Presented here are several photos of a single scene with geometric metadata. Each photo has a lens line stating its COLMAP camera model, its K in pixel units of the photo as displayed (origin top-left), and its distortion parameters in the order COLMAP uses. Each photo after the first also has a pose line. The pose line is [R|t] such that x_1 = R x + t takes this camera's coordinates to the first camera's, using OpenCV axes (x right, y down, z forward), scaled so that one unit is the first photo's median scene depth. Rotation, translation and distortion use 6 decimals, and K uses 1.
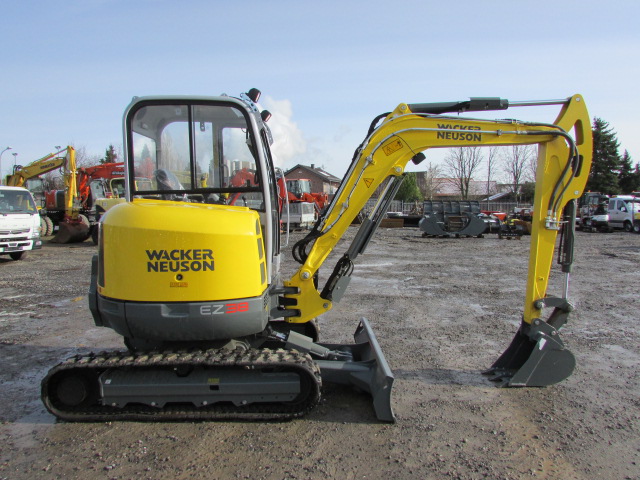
lens RADIAL K [[450.5, 0, 316.7], [0, 450.5, 239.2], [0, 0, 1]] dist [-0.020973, 0.000387]
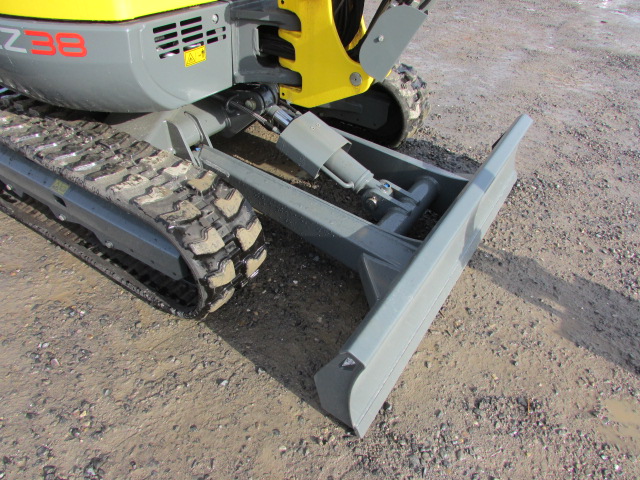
lens RADIAL K [[450.5, 0, 320.4], [0, 450.5, 240.3], [0, 0, 1]] dist [-0.020973, 0.000387]
pose [[0.838069, 0.386612, -0.384931, 0.188770], [-0.091748, 0.795392, 0.599111, 0.029113], [0.537795, -0.466780, 0.702064, 0.635731]]
